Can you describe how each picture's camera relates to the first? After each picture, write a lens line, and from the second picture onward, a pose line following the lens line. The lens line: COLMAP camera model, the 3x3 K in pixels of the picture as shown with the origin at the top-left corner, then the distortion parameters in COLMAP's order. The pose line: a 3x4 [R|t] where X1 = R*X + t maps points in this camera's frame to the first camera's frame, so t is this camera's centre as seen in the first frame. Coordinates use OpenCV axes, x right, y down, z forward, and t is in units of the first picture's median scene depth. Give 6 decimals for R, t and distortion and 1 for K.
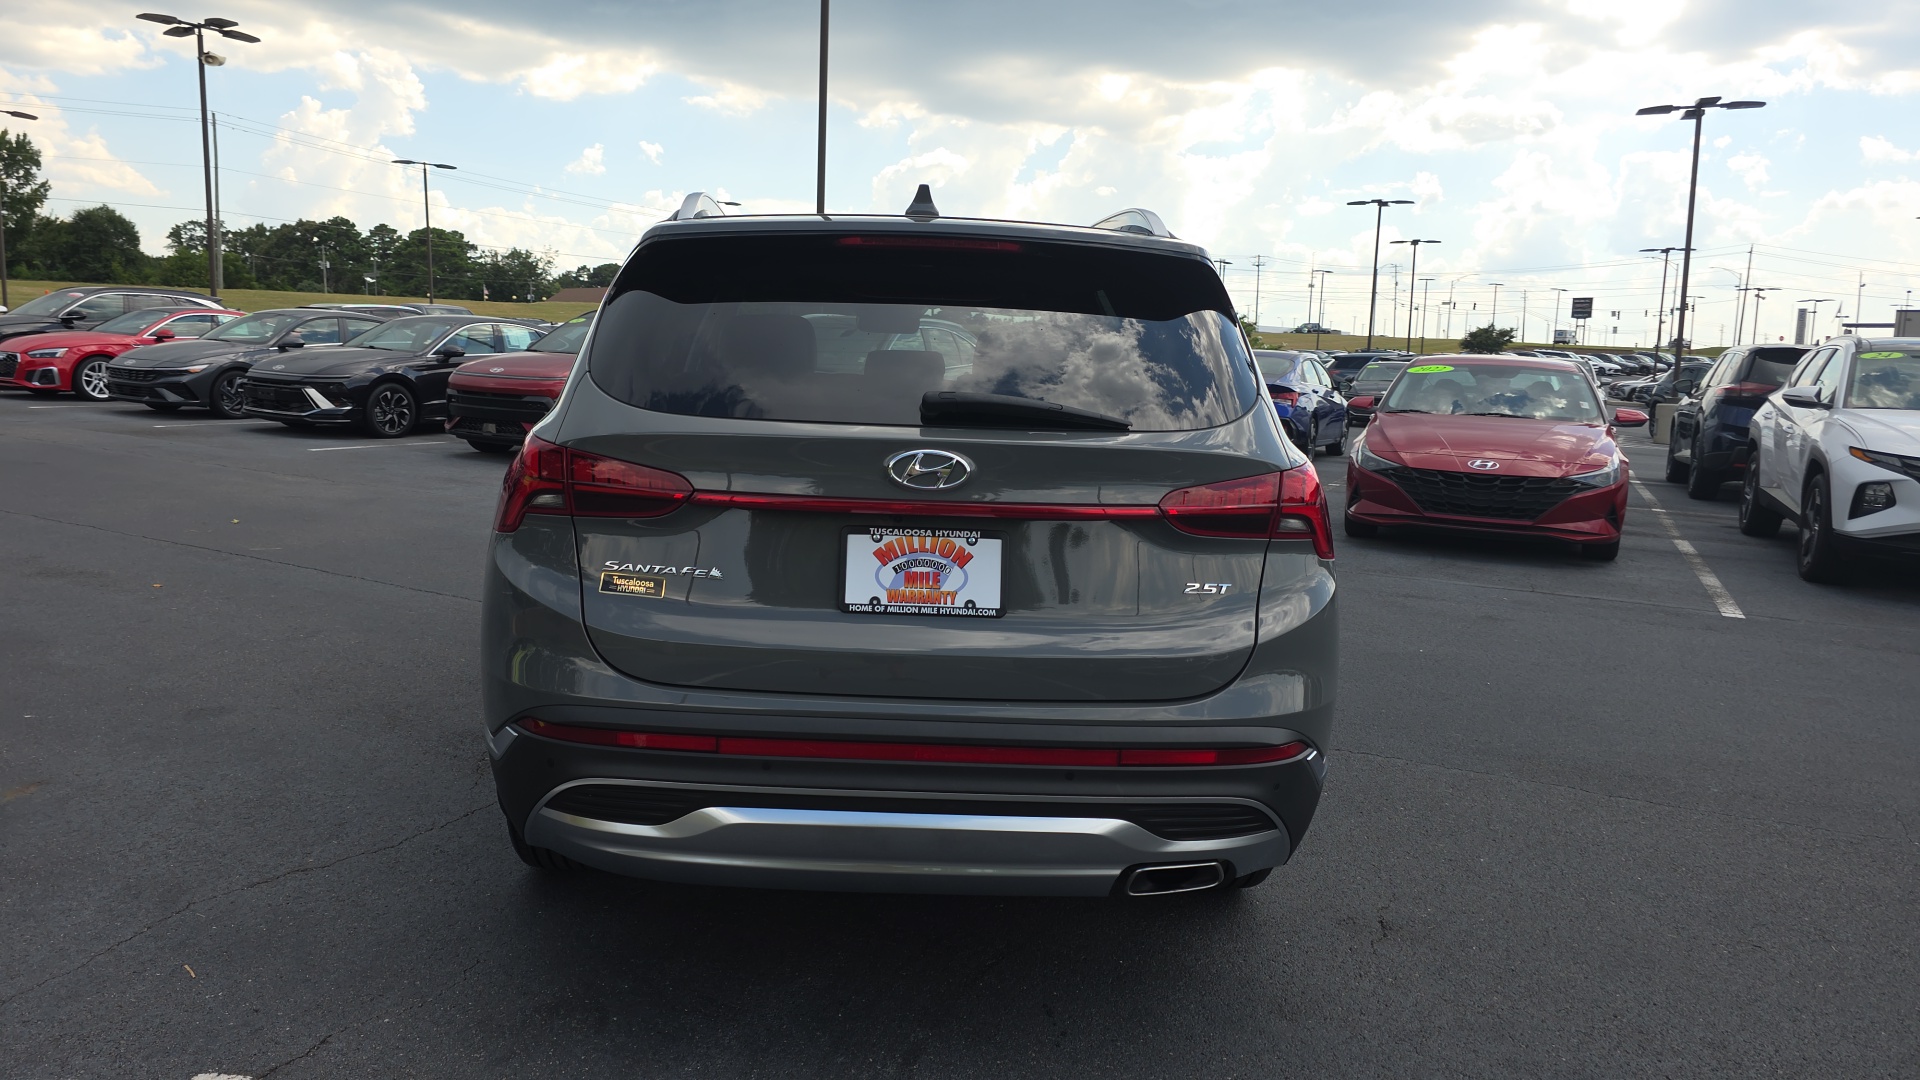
lens RADIAL K [[1293.9, 0, 987.3], [0, 1293.9, 534.2], [0, 0, 1]] dist [0.049944, -0.045532]
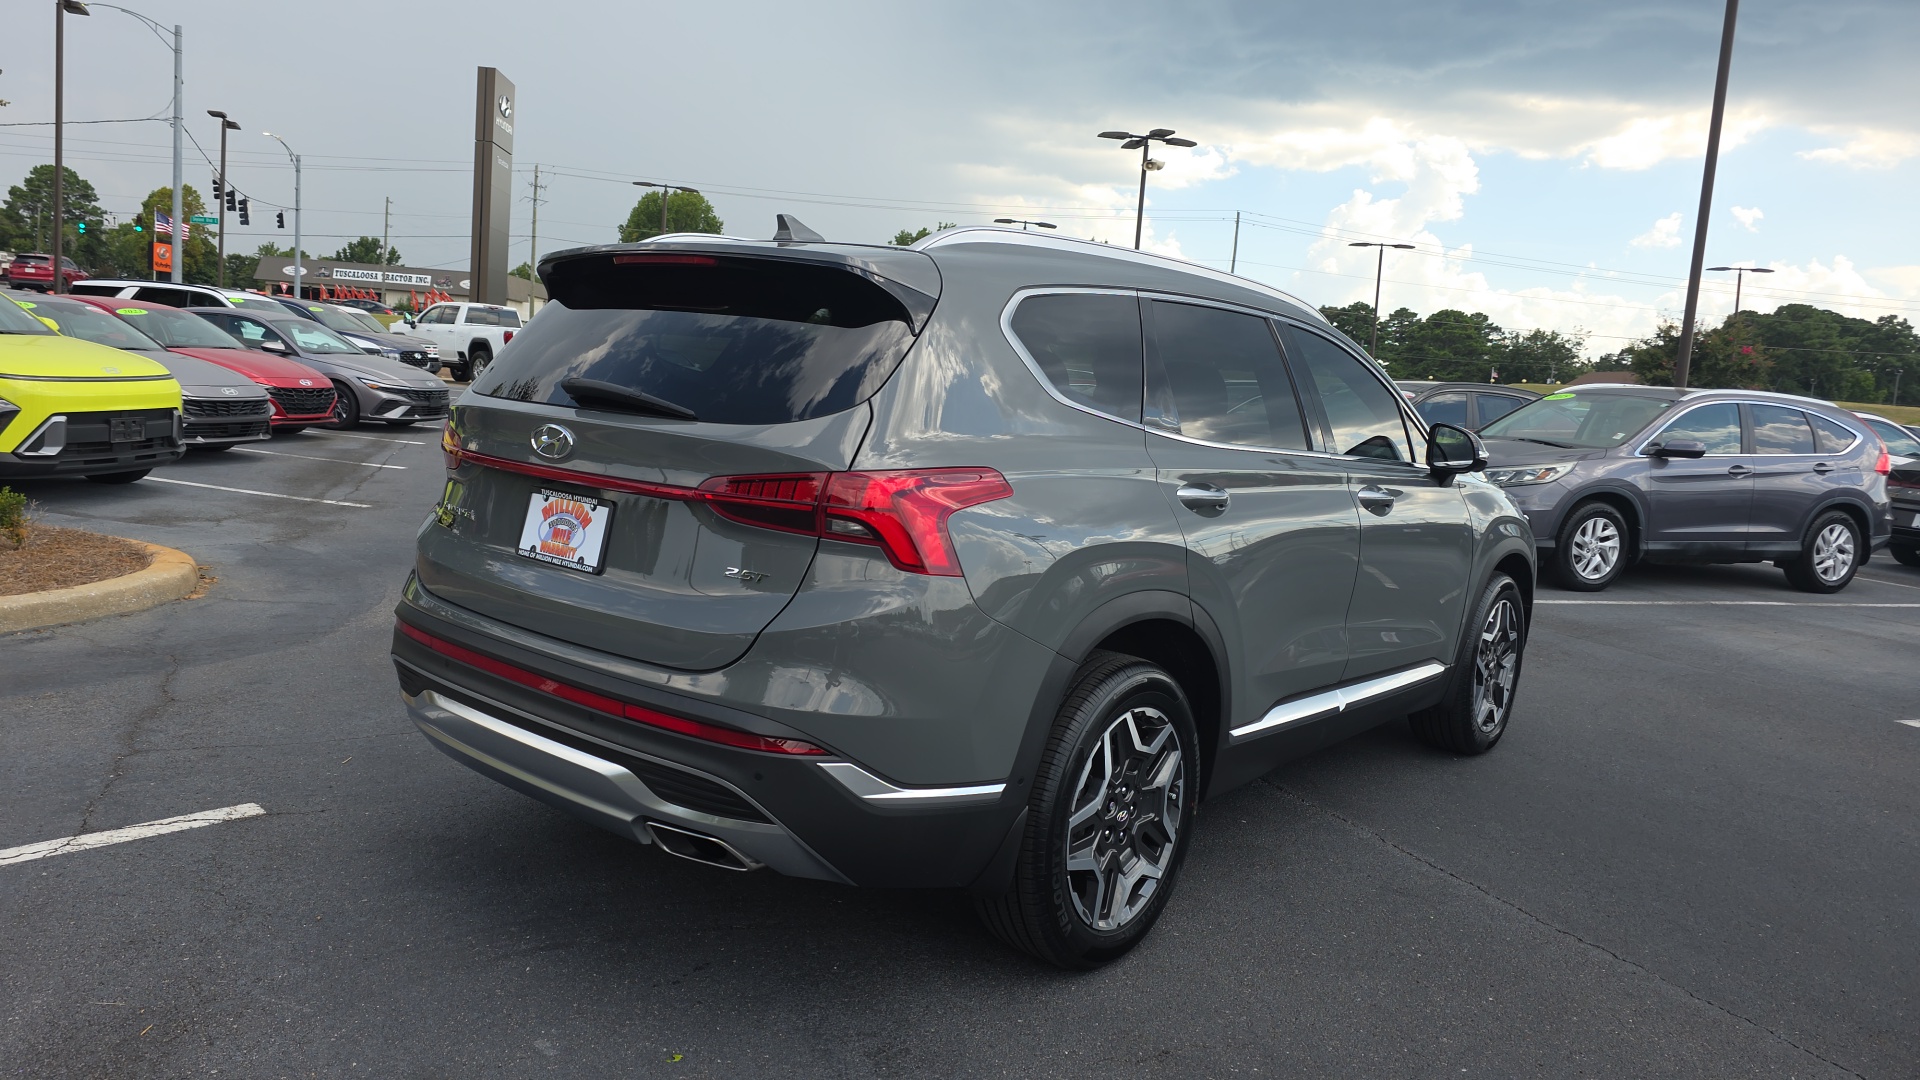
lens RADIAL K [[1329.4, 0, 847.8], [0, 1329.4, 511.3], [0, 0, 1]] dist [0.027333, -0.041983]
pose [[0.714608, 0.083412, -0.694535, 0.989743], [-0.137916, 0.990177, -0.022984, 0.004746], [0.685795, 0.112213, 0.719092, 0.294110]]
